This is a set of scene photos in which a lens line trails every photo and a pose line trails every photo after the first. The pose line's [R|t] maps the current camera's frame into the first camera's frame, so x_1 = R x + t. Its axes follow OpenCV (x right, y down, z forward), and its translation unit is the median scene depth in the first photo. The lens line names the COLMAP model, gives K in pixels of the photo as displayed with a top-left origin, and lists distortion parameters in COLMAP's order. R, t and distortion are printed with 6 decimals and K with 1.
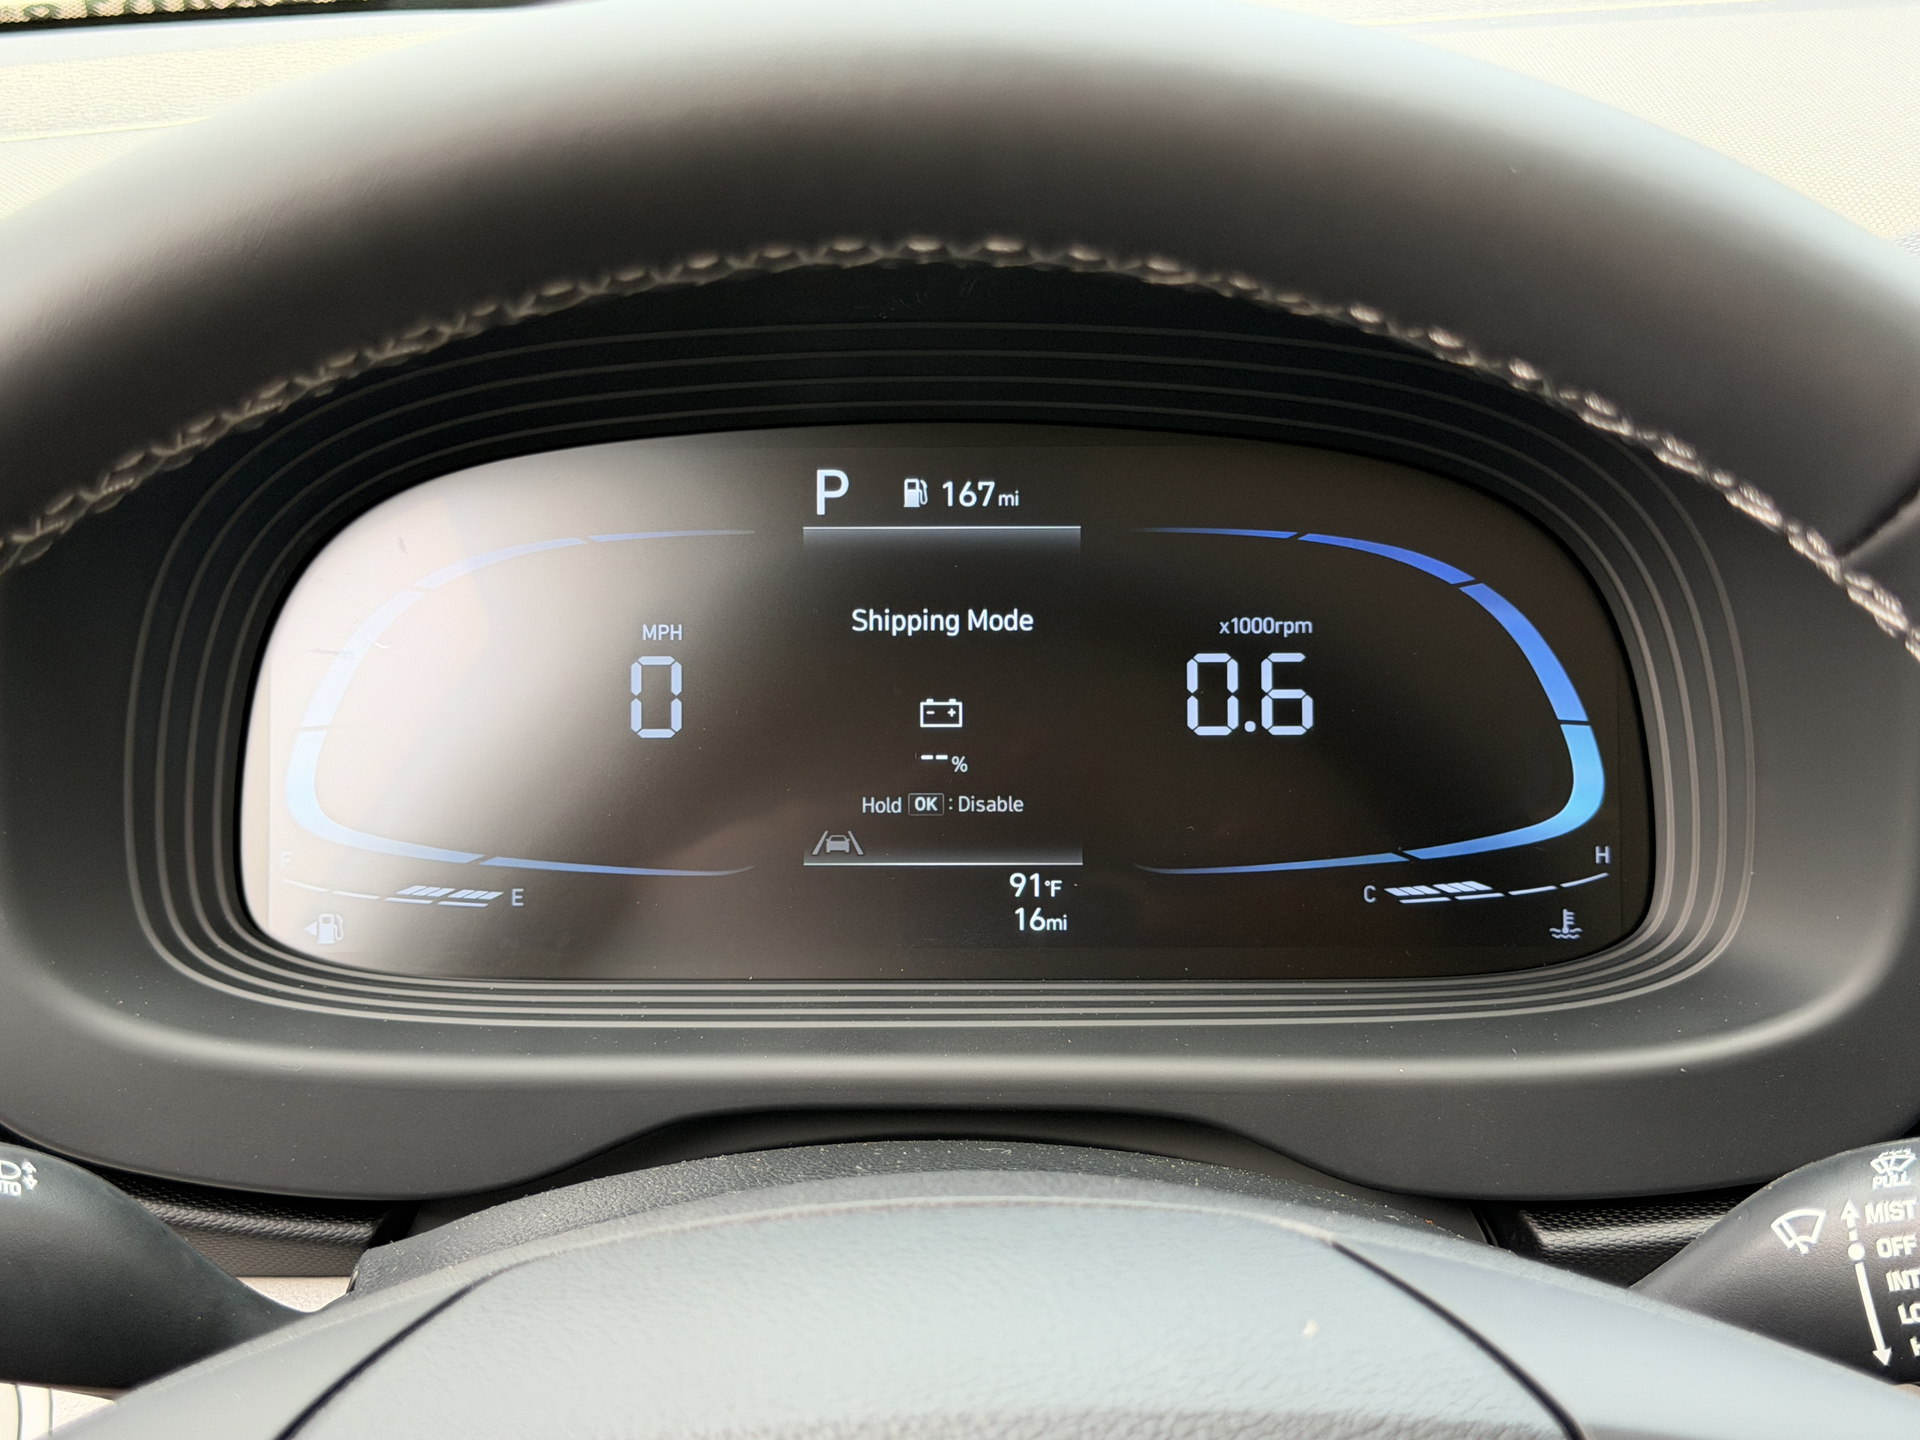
lens RADIAL K [[2762.8, 0, 951.8], [0, 2762.8, 717.2], [0, 0, 1]] dist [0.065598, 0.000000]
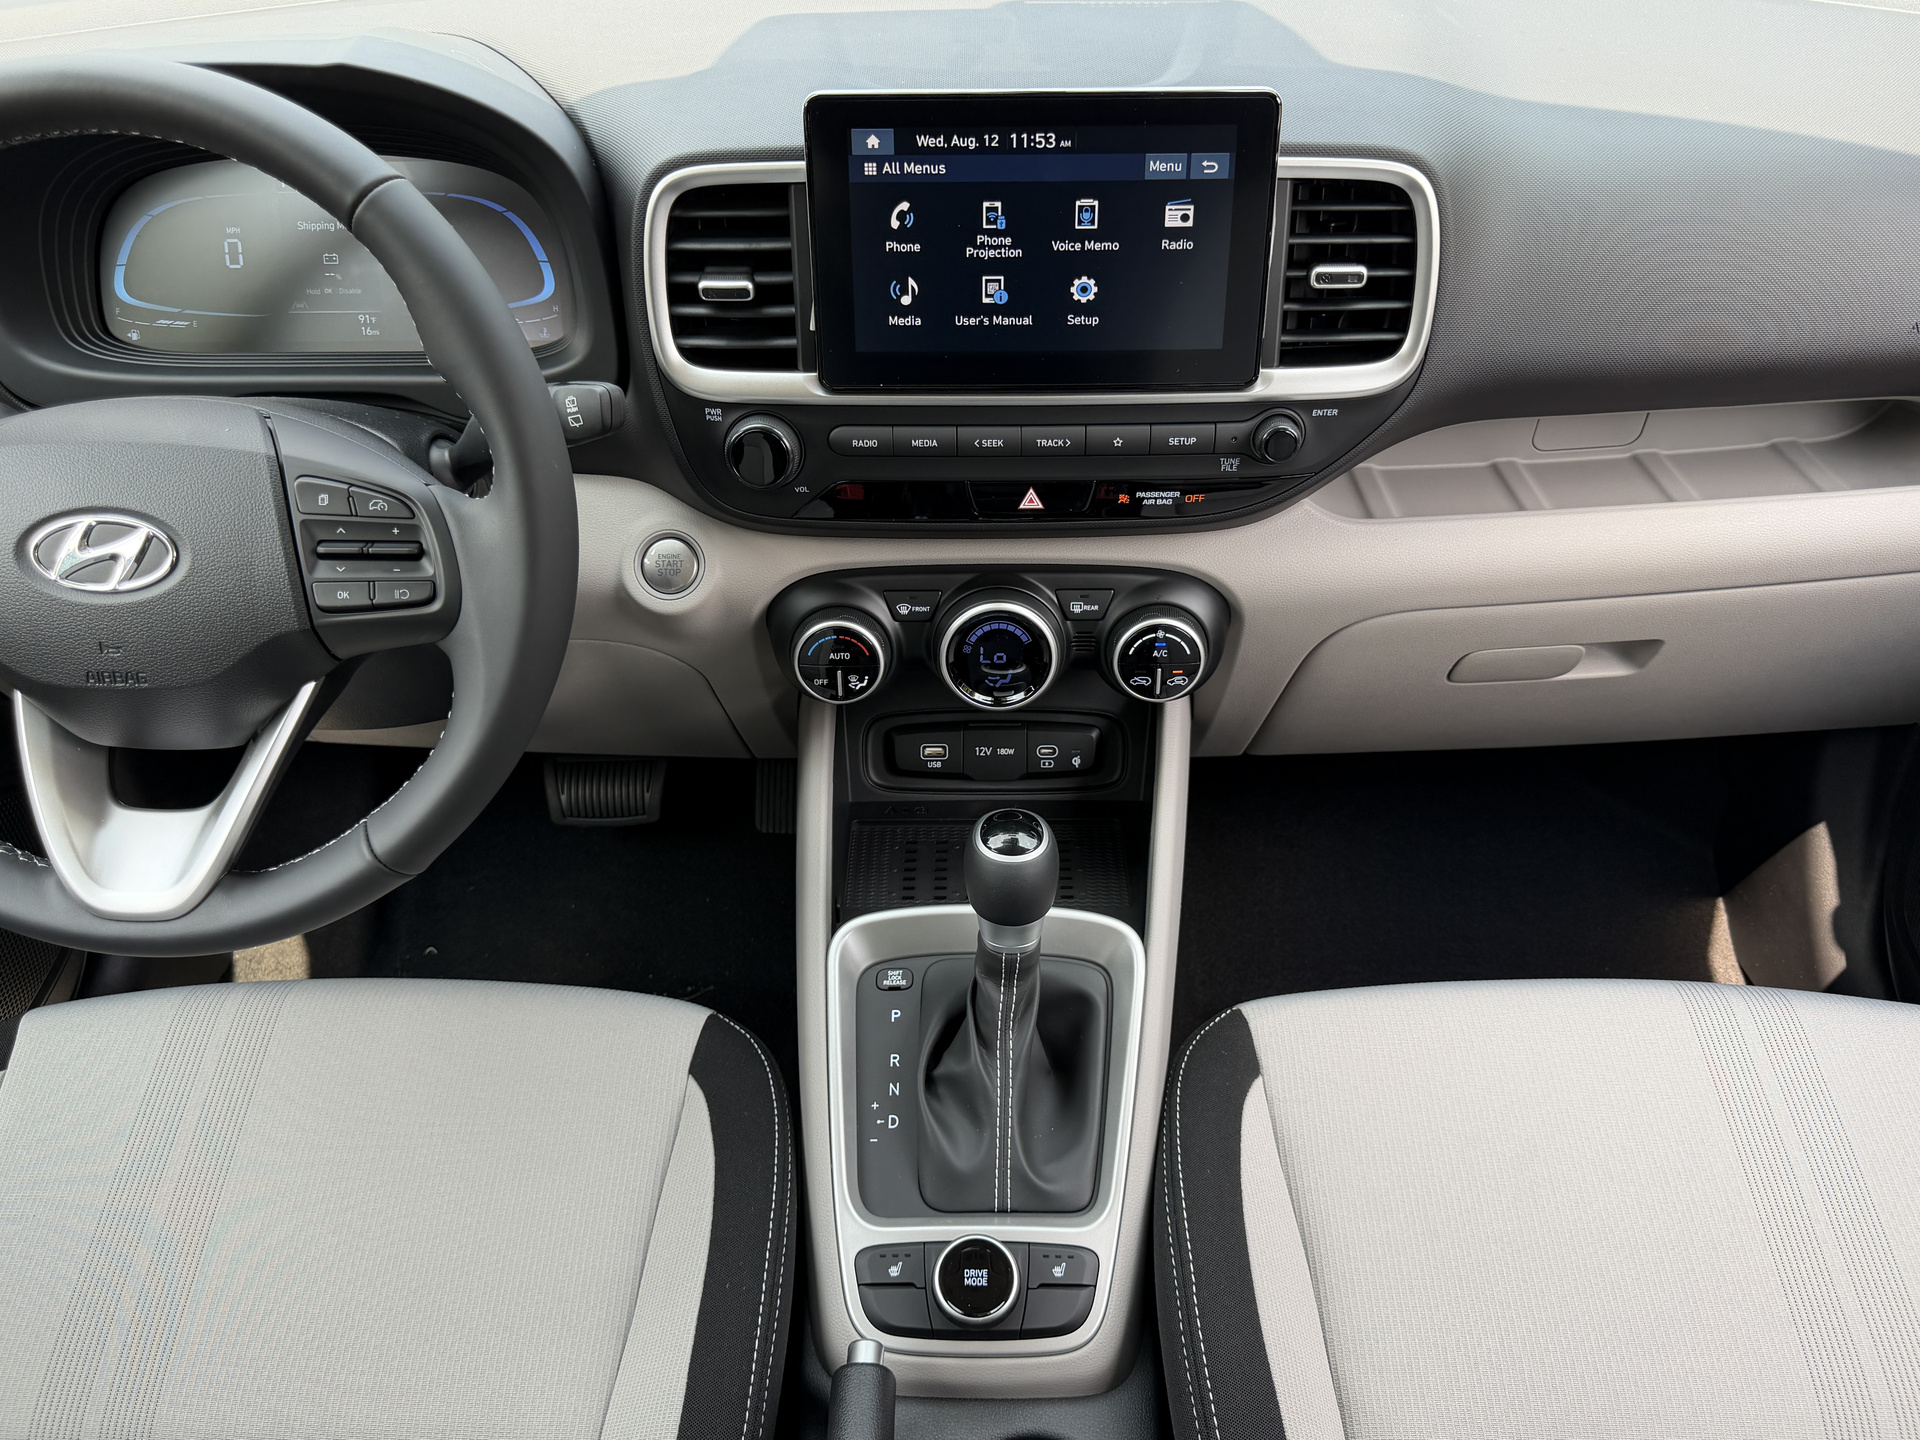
lens RADIAL K [[1497.0, 0, 952.1], [0, 1497.0, 723.2], [0, 0, 1]] dist [0.093756, -0.132982]
pose [[0.999575, 0.006716, -0.028357, 0.708069], [0.001843, 0.956566, 0.291511, 0.001583], [0.029083, -0.291439, 0.956147, -0.666465]]
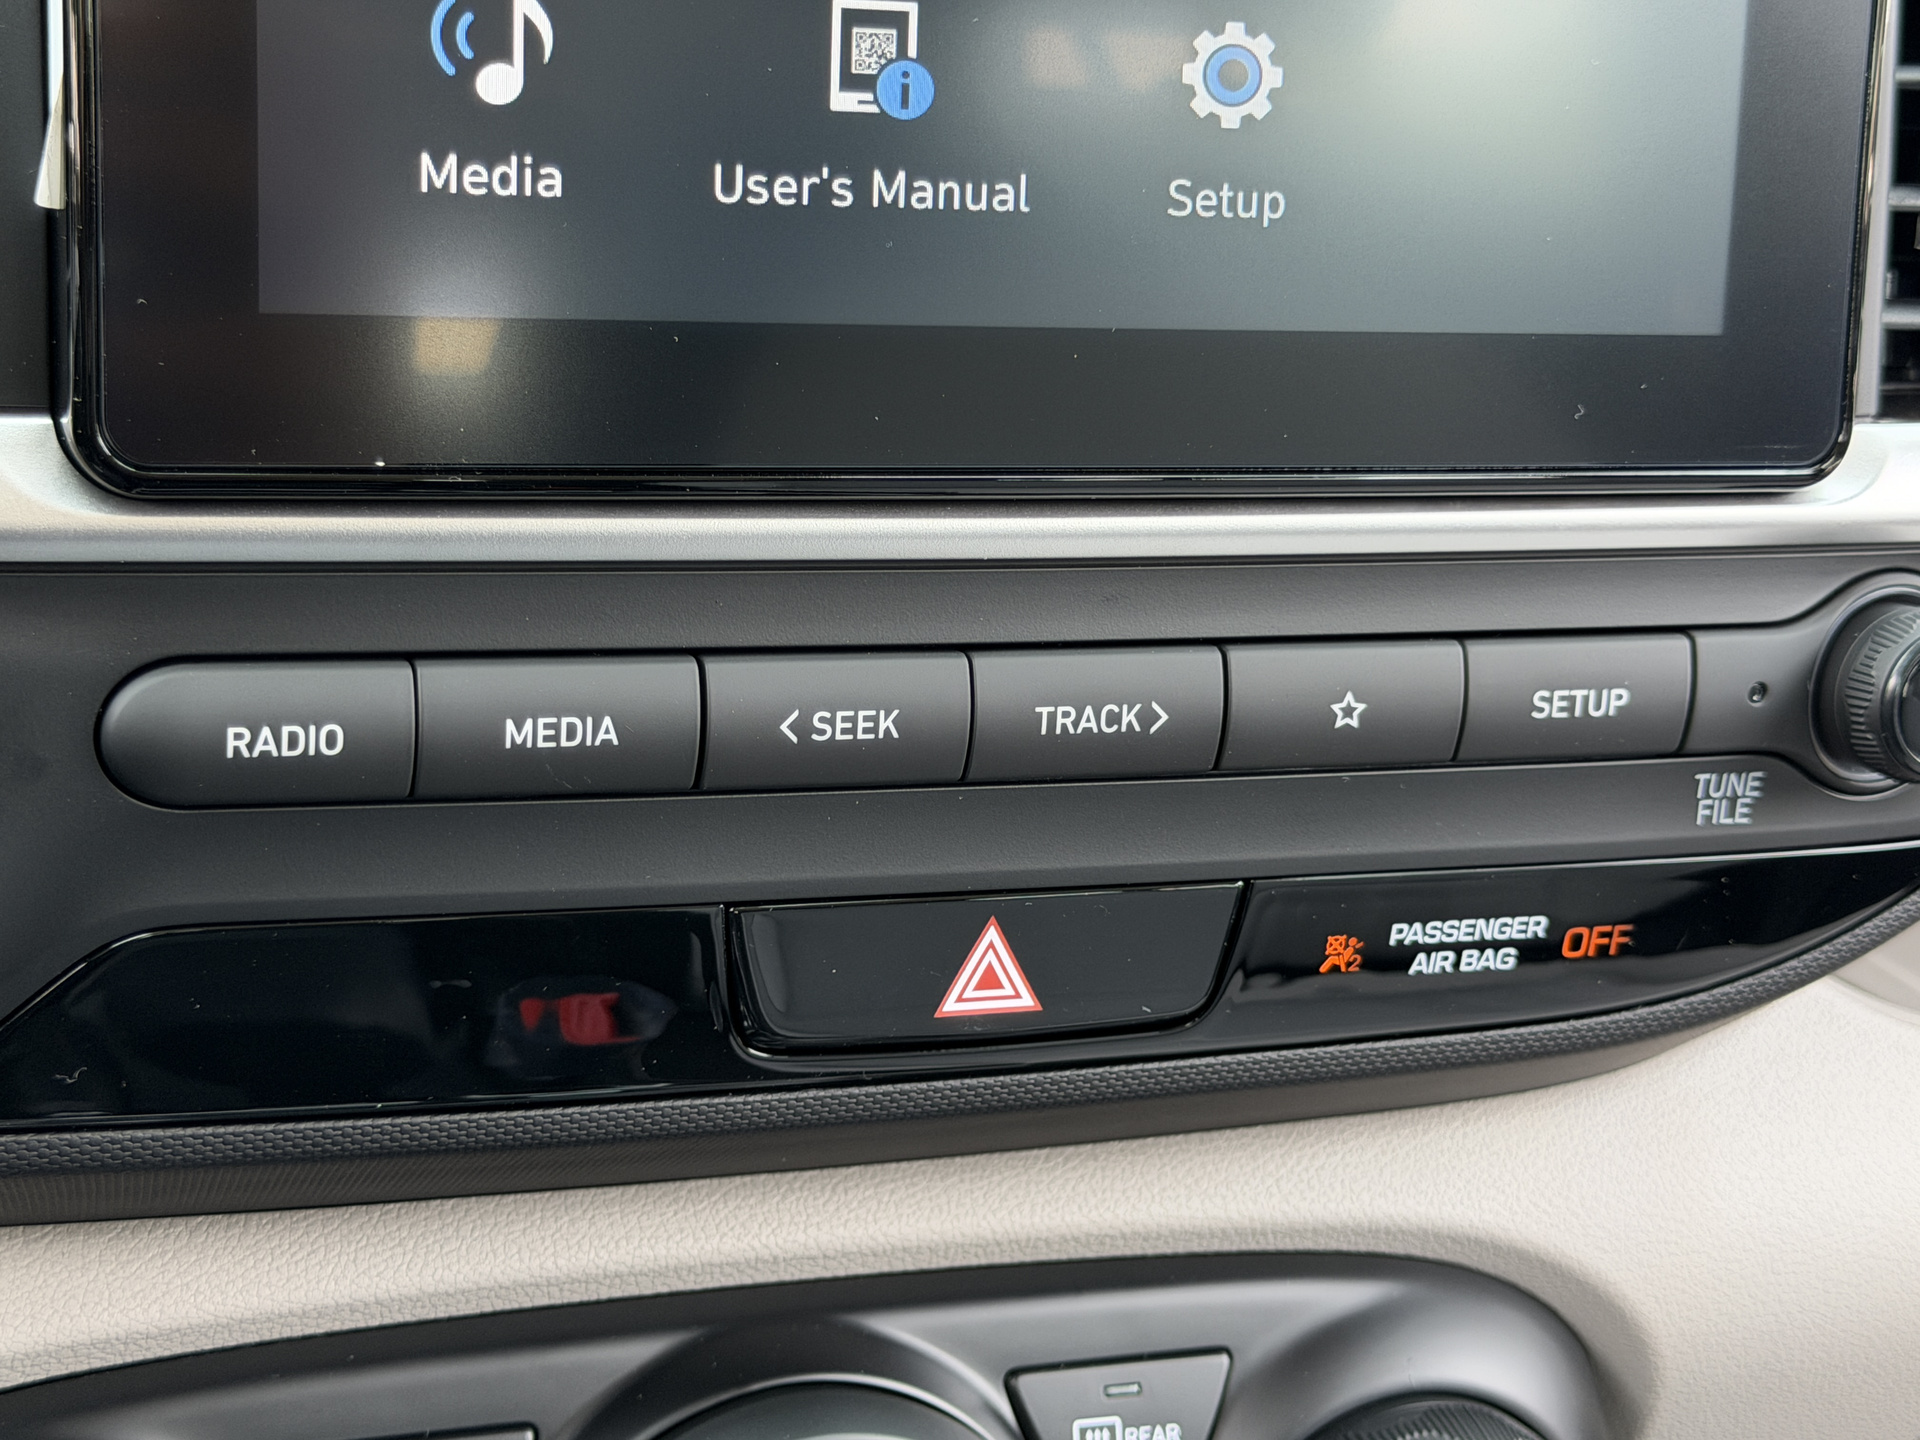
lens RADIAL K [[3352.9, 0, 925.2], [0, 3352.9, 716.0], [0, 0, 1]] dist [0.109144, 0.000000]
pose [[0.940099, -0.020880, 0.340261, 0.465369], [0.021491, 0.999767, 0.001975, 0.164858], [-0.340223, 0.005456, 0.940329, 0.116877]]
